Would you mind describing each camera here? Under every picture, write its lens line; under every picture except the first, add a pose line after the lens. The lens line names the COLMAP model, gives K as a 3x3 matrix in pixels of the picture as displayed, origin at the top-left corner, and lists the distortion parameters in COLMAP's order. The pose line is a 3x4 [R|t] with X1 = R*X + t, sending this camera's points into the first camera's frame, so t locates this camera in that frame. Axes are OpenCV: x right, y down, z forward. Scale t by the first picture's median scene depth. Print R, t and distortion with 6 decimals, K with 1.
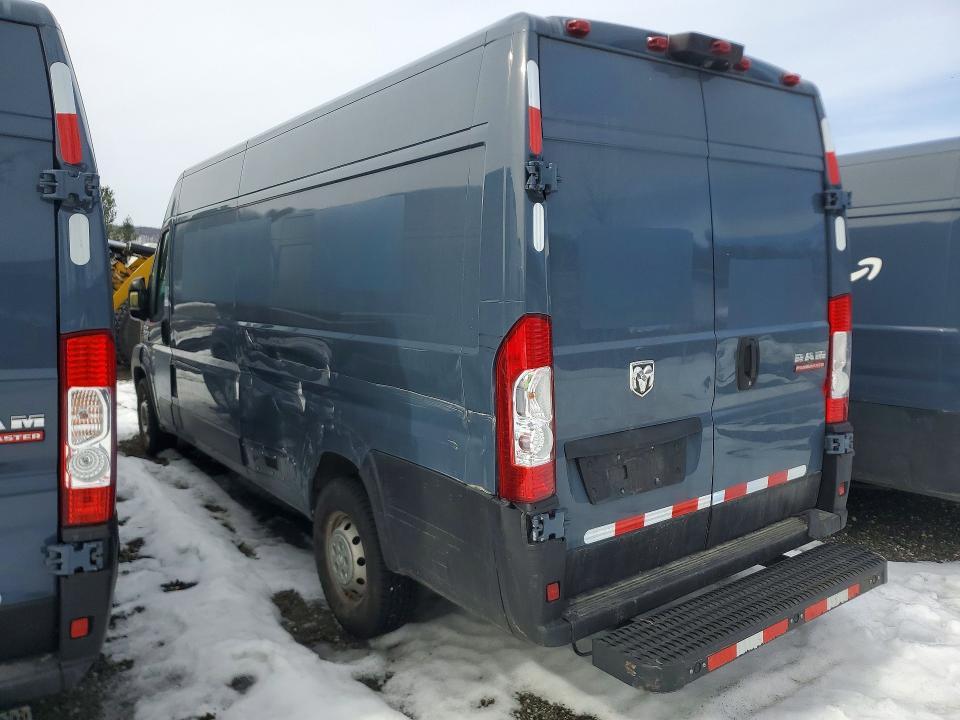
lens RADIAL K [[776.5, 0, 478.4], [0, 776.5, 341.0], [0, 0, 1]] dist [-0.076962, -0.000127]
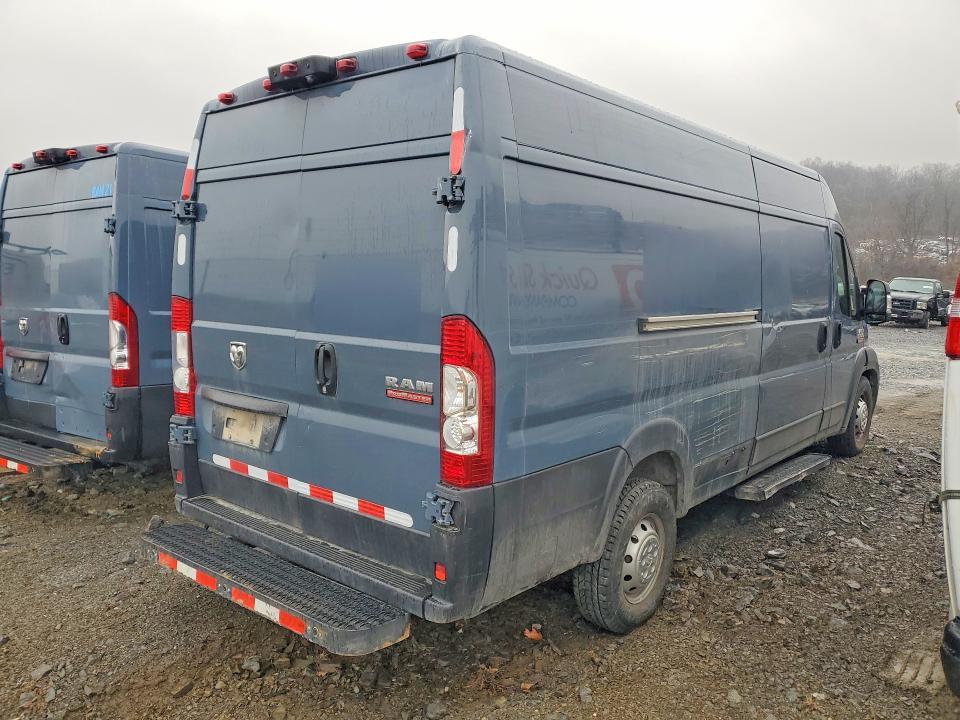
lens RADIAL K [[776.5, 0, 478.4], [0, 776.5, 341.0], [0, 0, 1]] dist [-0.076962, -0.000127]
pose [[0.235658, 0.108950, -0.965710, 1.282923], [-0.106962, 0.990567, 0.085653, -0.106780], [0.965932, 0.083110, 0.245088, 0.884463]]
